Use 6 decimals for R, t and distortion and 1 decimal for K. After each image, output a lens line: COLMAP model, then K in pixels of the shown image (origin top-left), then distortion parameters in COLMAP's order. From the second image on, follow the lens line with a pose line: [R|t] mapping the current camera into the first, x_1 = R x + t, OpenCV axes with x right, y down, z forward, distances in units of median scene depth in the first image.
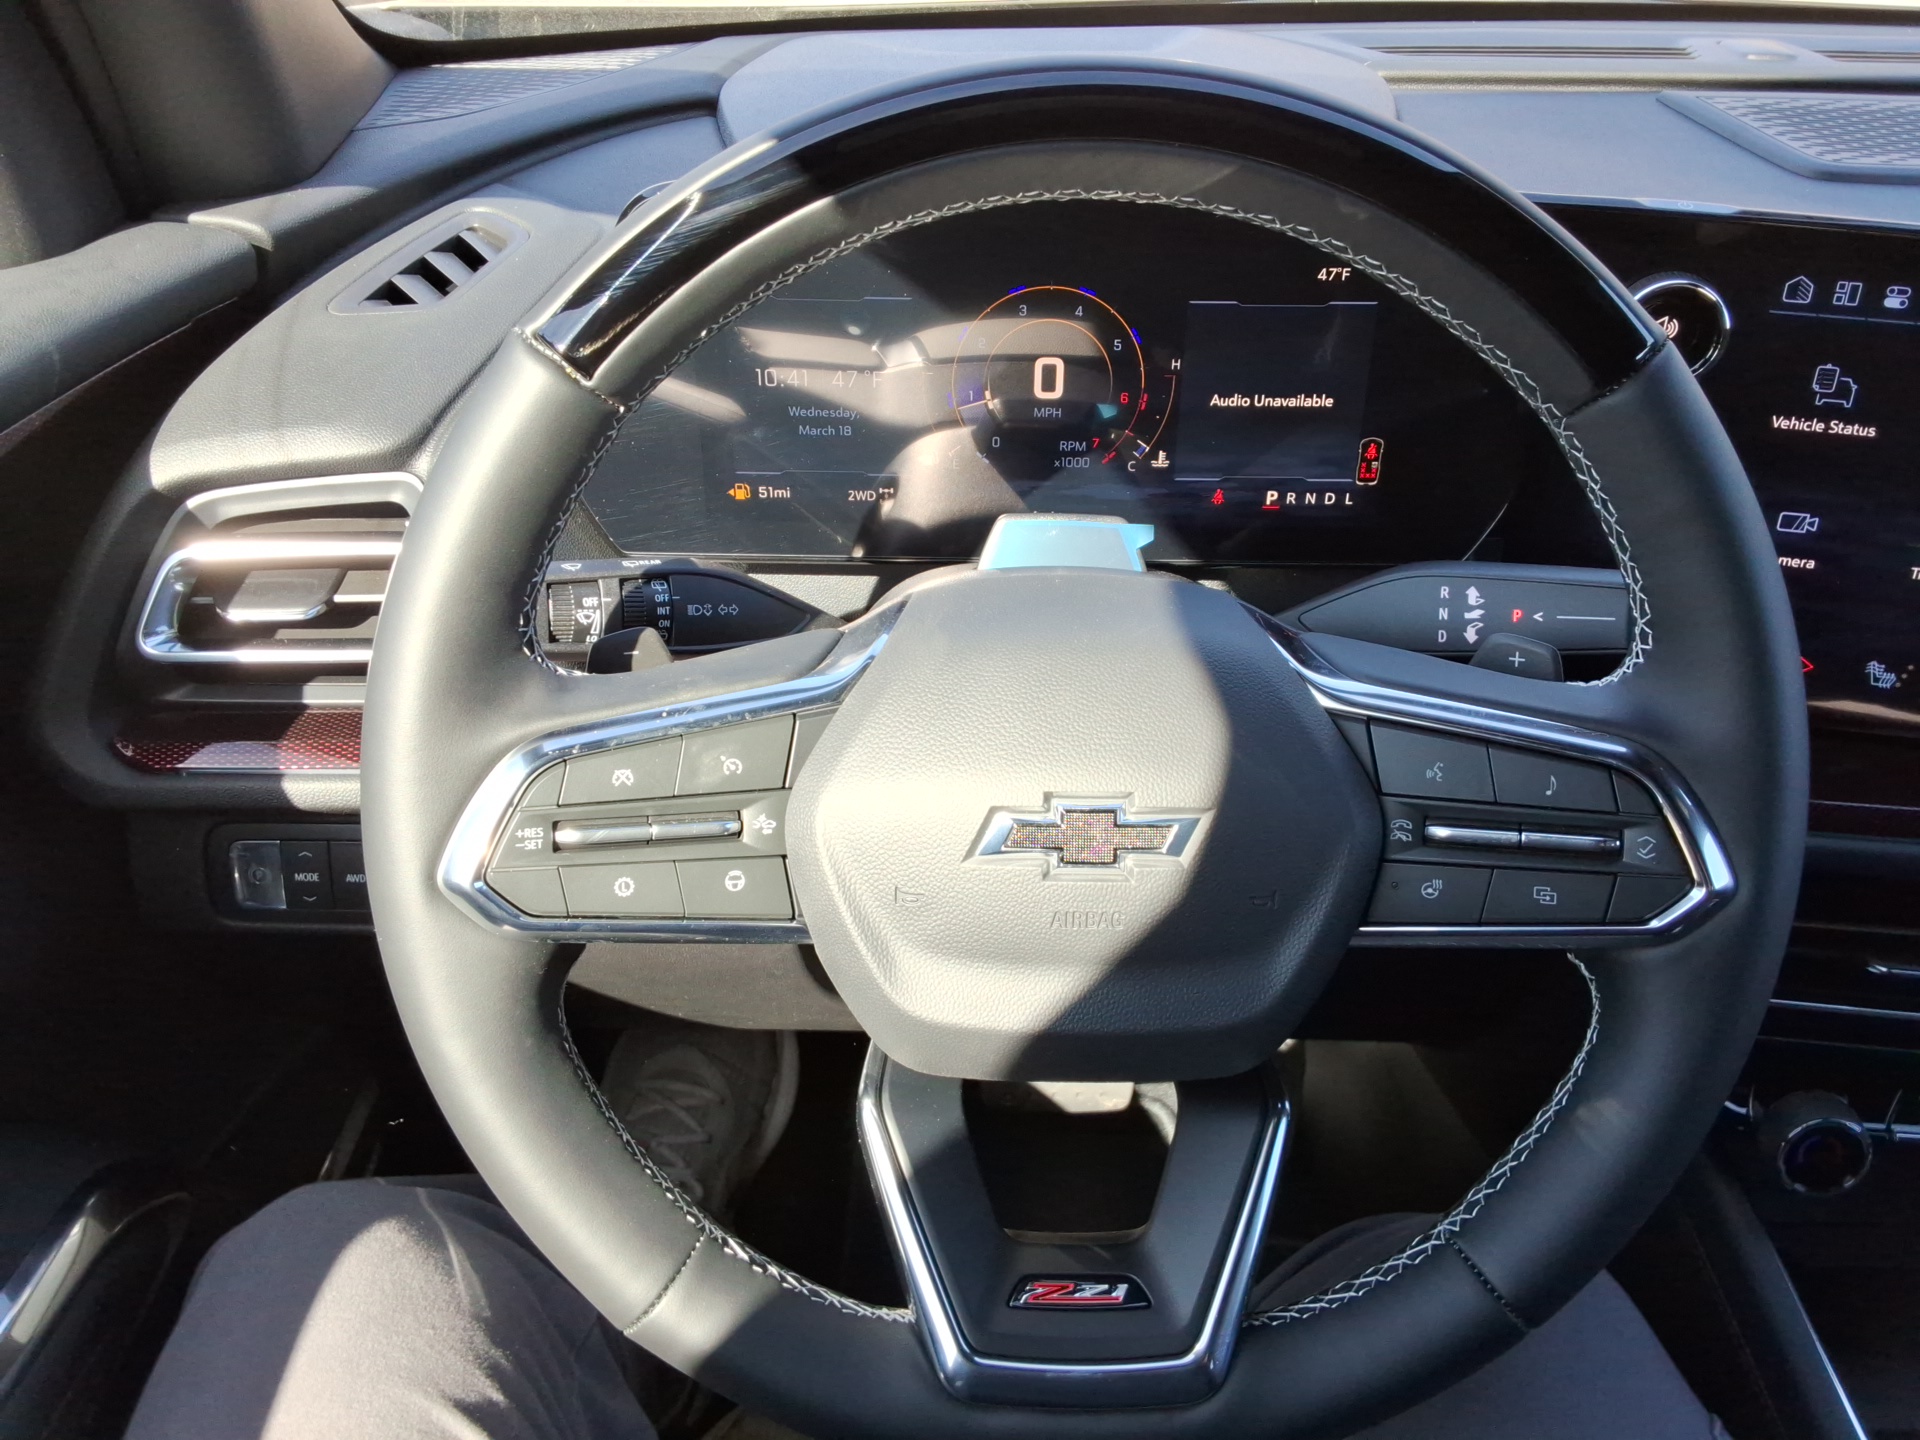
lens RADIAL K [[1554.4, 0, 960.0], [0, 1554.4, 720.0], [0, 0, 1]] dist [0.118198, -0.136928]
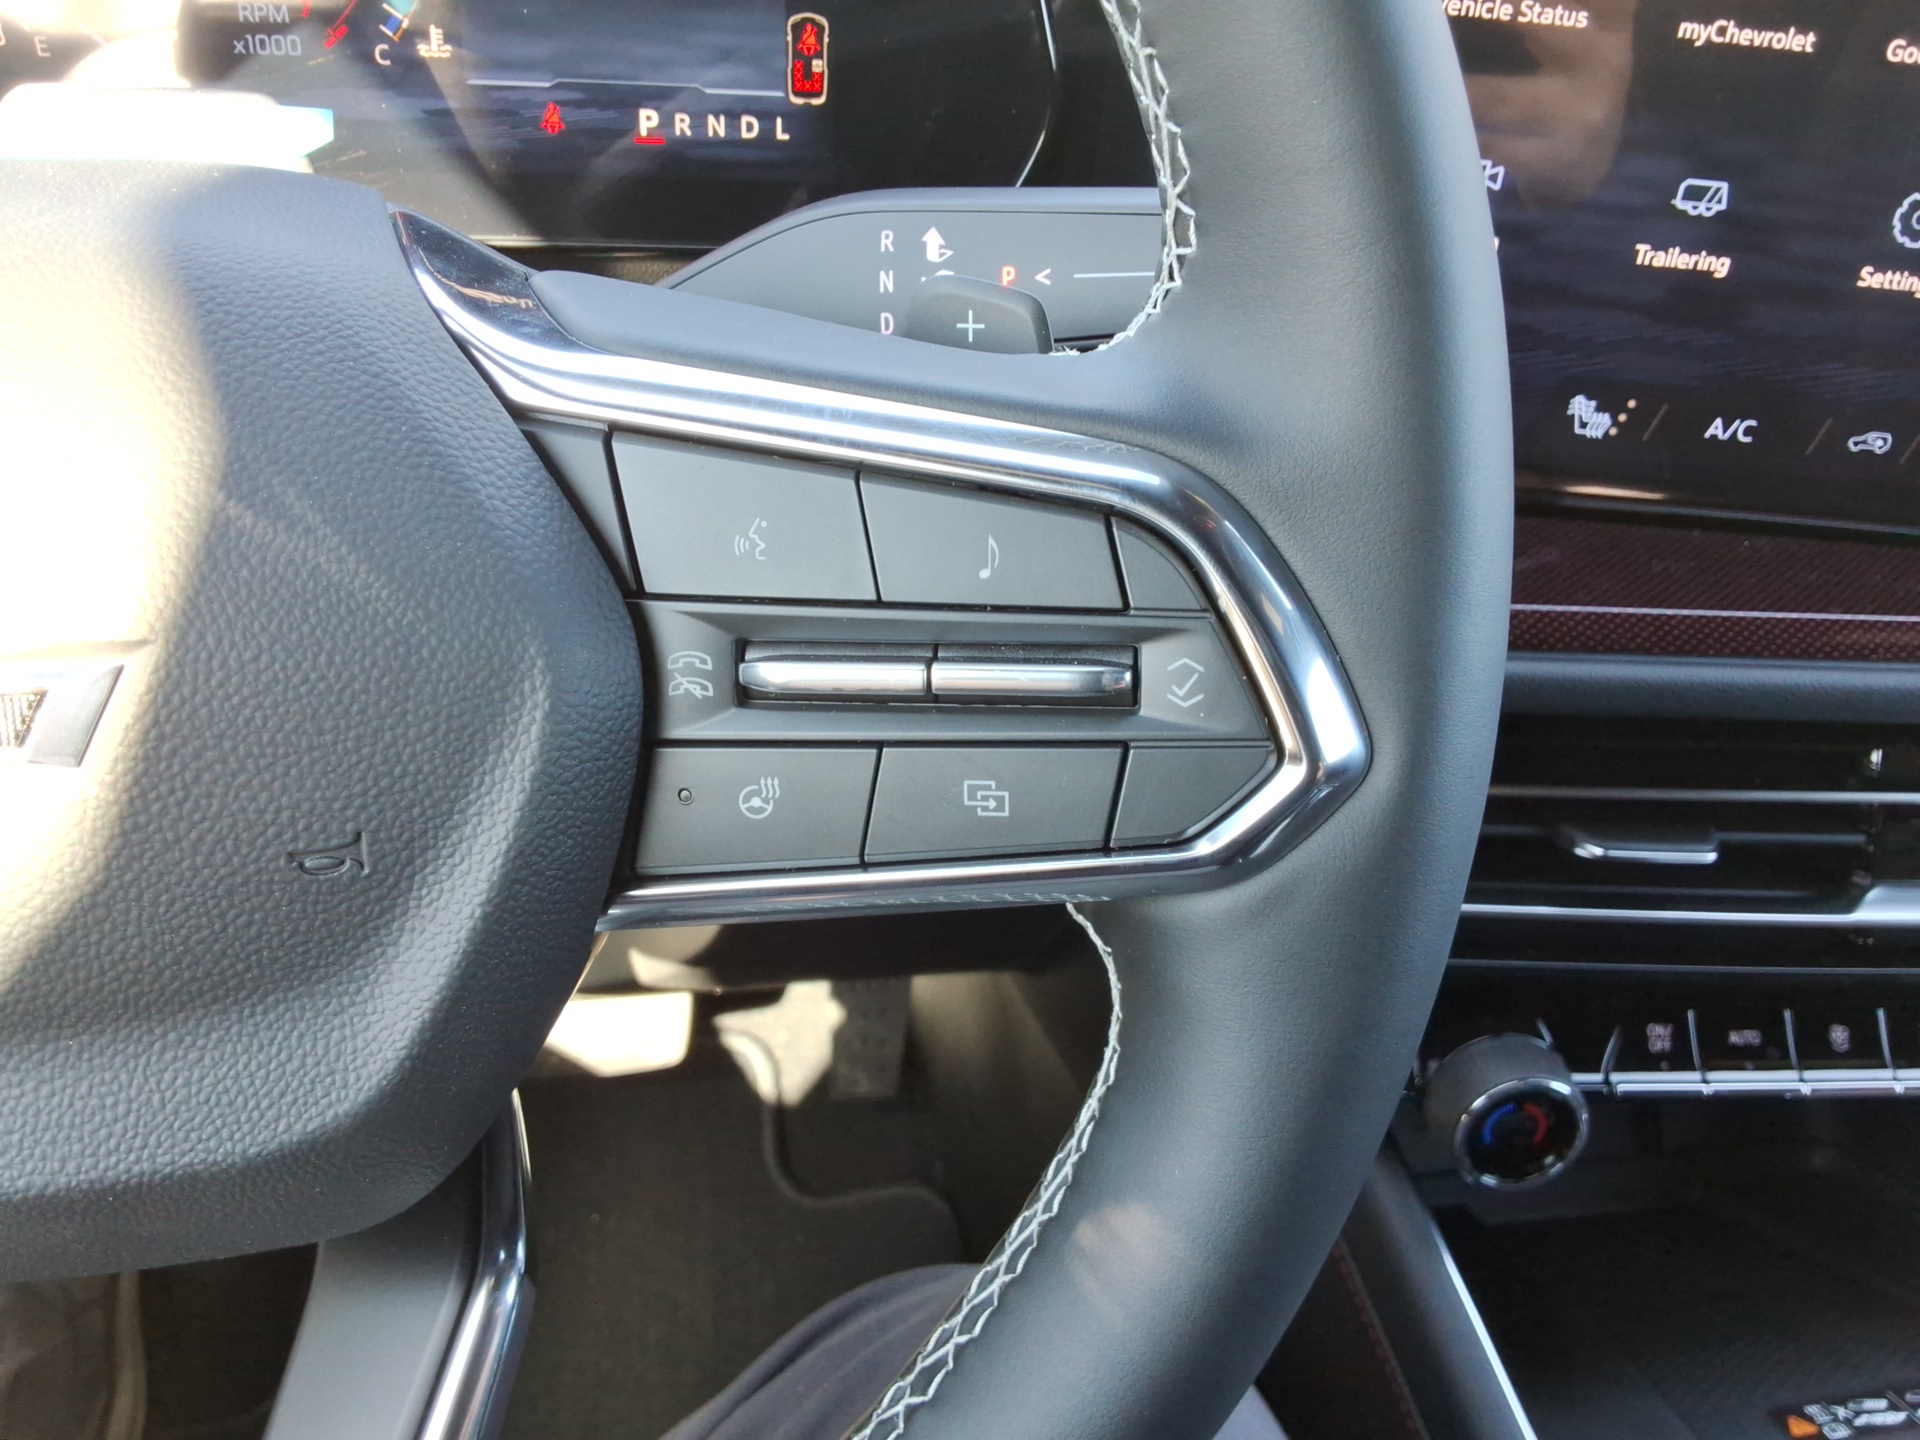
lens RADIAL K [[1498.1, 0, 951.3], [0, 1498.1, 725.9], [0, 0, 1]] dist [0.109856, -0.132490]
pose [[0.986472, -0.053201, 0.155058, 0.281393], [0.040578, 0.995684, 0.083465, 0.050894], [-0.158829, -0.076044, 0.984373, 0.546823]]
